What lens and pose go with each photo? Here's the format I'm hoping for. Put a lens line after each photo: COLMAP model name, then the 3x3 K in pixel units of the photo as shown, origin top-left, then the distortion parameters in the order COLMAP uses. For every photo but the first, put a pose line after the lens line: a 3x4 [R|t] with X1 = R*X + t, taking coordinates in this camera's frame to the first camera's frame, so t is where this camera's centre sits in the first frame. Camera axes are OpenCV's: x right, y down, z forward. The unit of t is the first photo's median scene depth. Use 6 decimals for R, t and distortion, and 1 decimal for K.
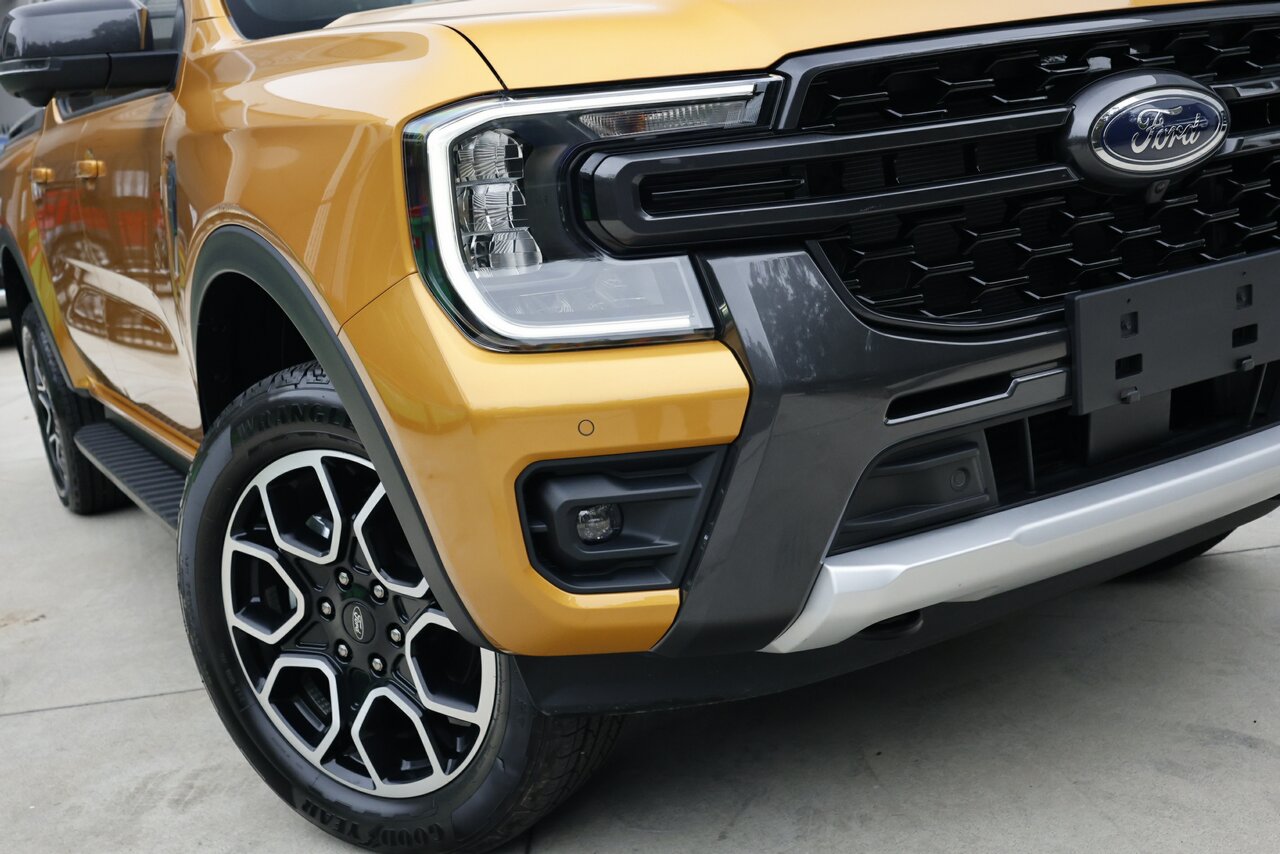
lens RADIAL K [[1518.2, 0, 640.0], [0, 1518.2, 427.0], [0, 0, 1]] dist [0.005921, 0.046056]
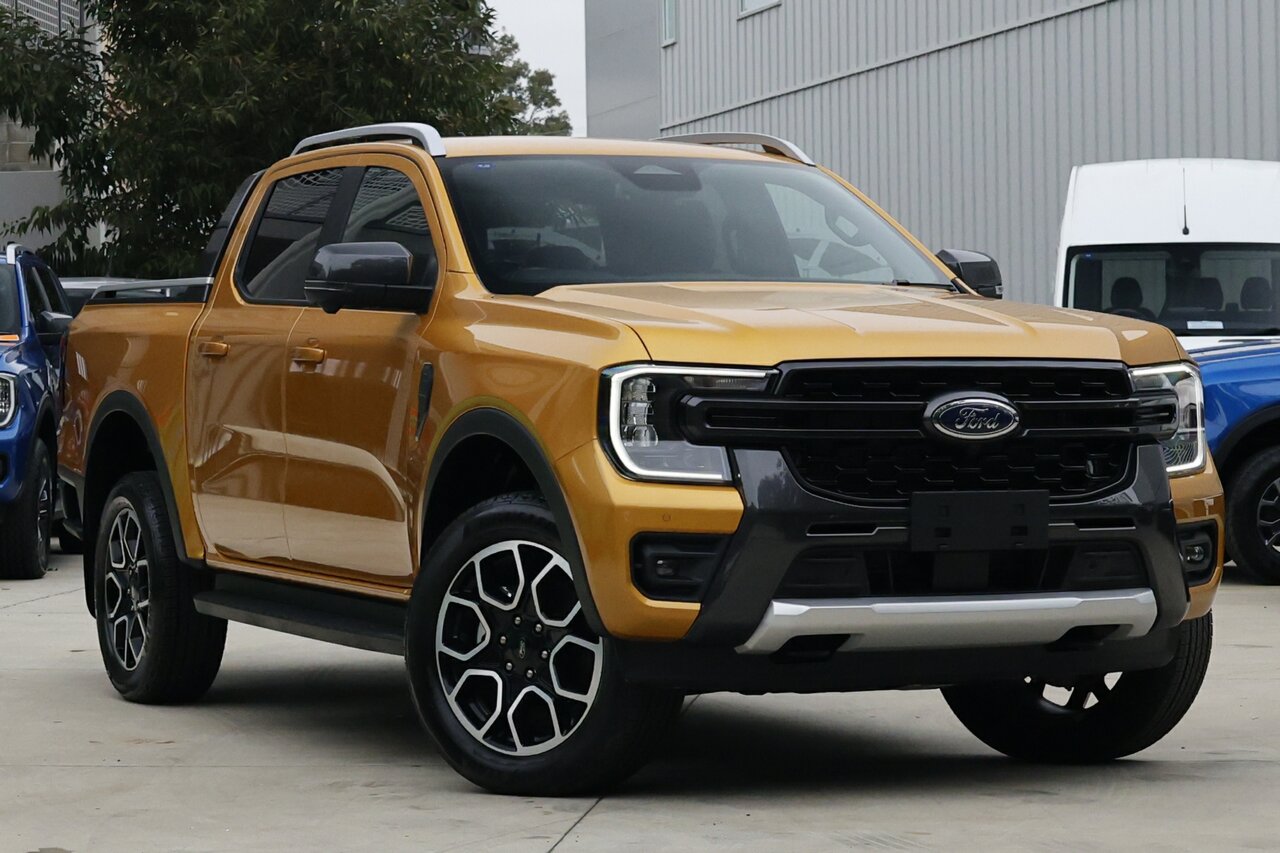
lens RADIAL K [[3765.2, 0, 640.0], [0, 3765.2, 426.5], [0, 0, 1]] dist [-0.063684, -0.424966]
pose [[0.988400, 0.126791, -0.083599, 0.332101], [-0.138879, 0.977351, -0.159680, 0.680490], [0.061460, 0.169438, 0.983623, -3.981937]]
